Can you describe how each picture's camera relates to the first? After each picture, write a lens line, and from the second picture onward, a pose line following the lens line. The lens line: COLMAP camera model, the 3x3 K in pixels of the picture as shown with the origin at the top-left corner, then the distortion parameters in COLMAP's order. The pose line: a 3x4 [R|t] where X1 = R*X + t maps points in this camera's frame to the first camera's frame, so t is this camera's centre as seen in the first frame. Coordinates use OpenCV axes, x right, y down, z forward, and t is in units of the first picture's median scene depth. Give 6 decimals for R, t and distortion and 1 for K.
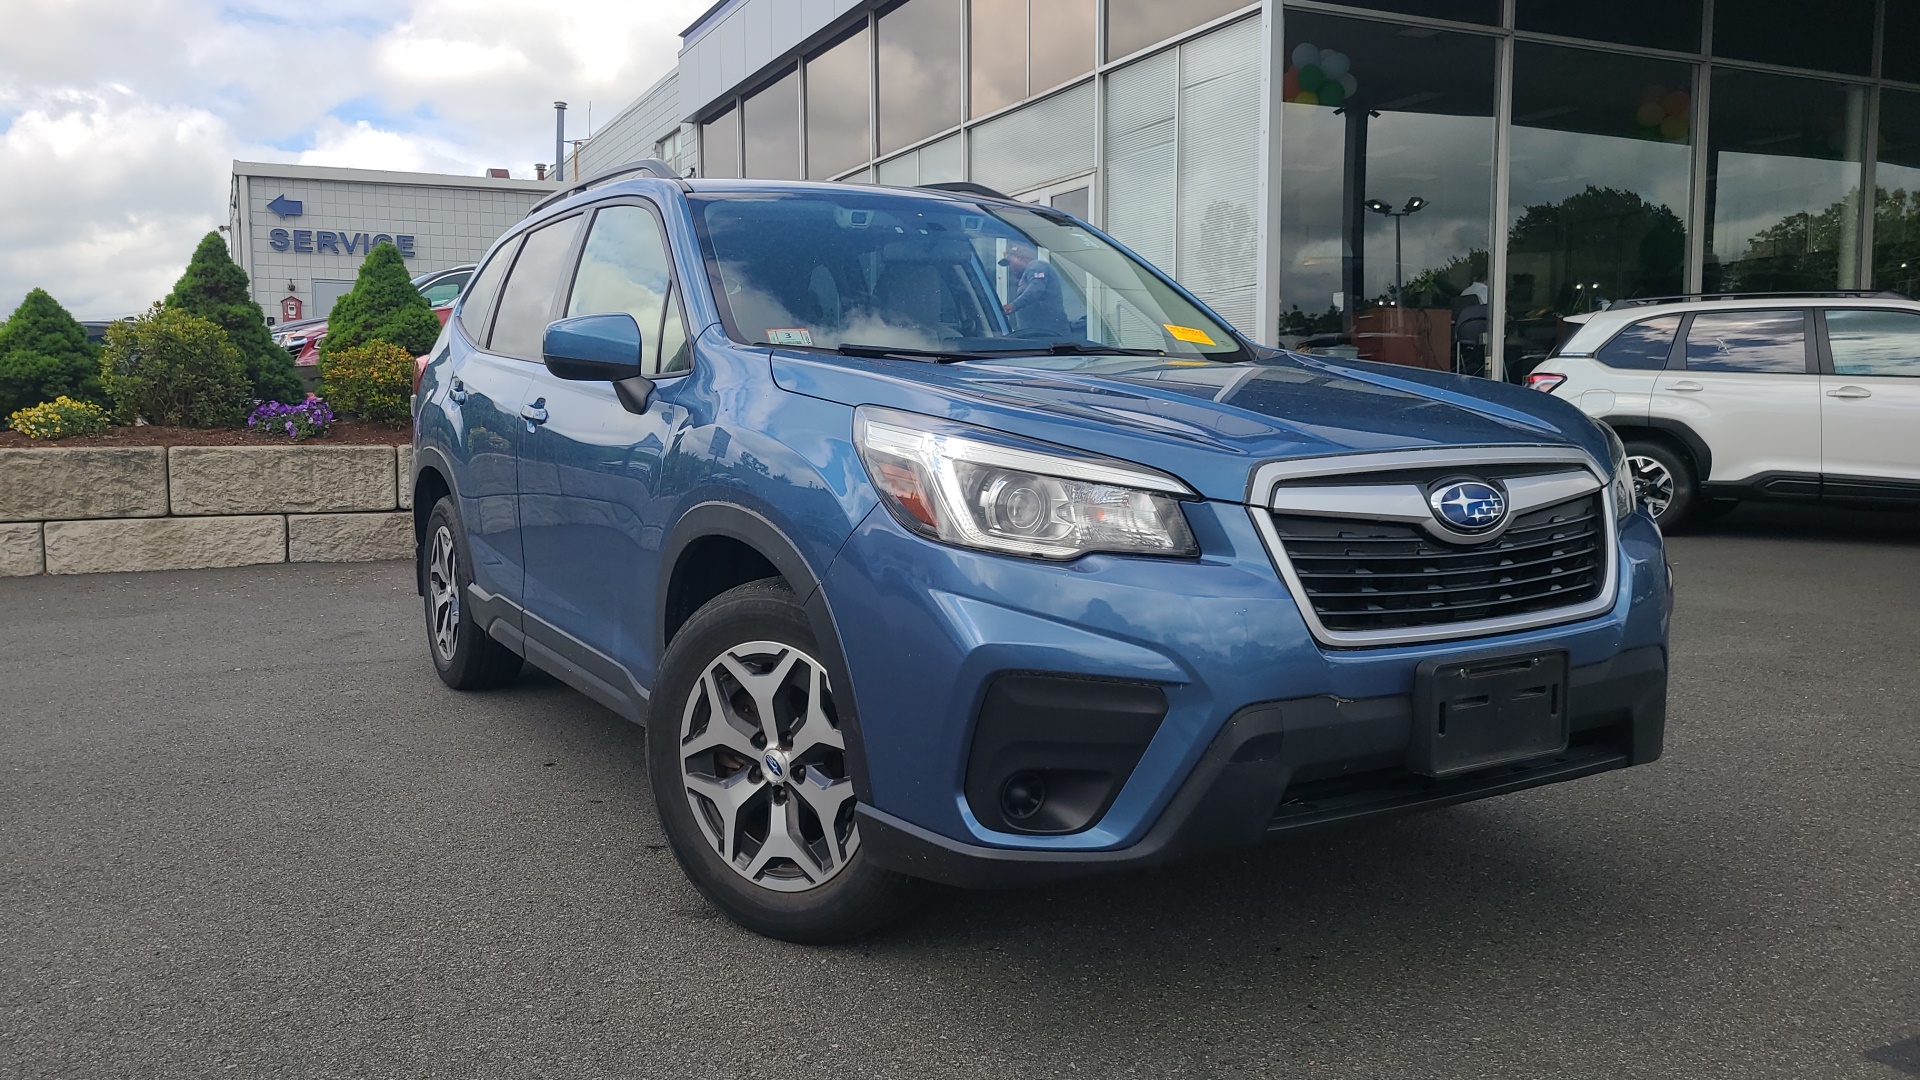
lens RADIAL K [[1406.3, 0, 912.9], [0, 1406.3, 529.1], [0, 0, 1]] dist [0.052859, -0.008902]
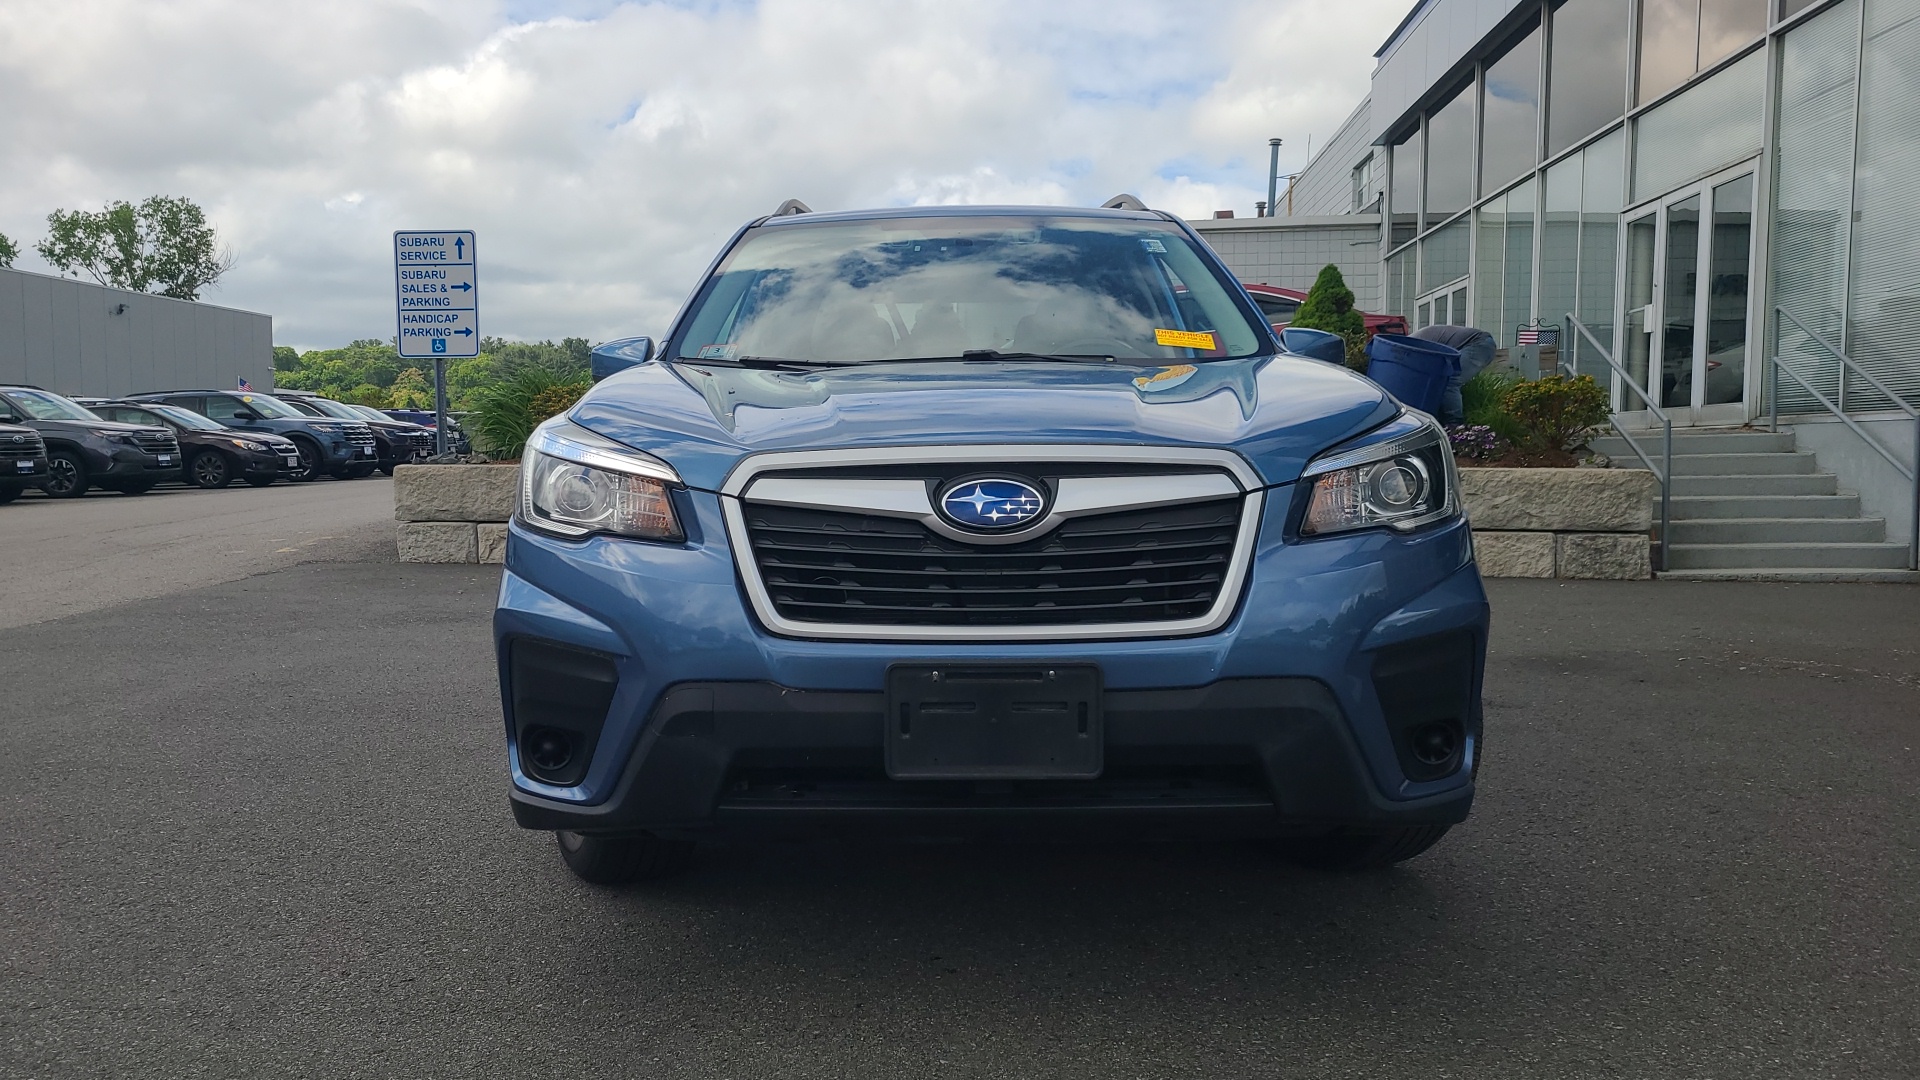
lens RADIAL K [[1435.0, 0, 955.5], [0, 1435.0, 540.7], [0, 0, 1]] dist [0.046876, -0.026504]
pose [[0.857528, 0.033747, -0.513329, 0.856538], [-0.044709, 0.998959, -0.009014, 0.017514], [0.512490, 0.030680, 0.858145, 0.160645]]
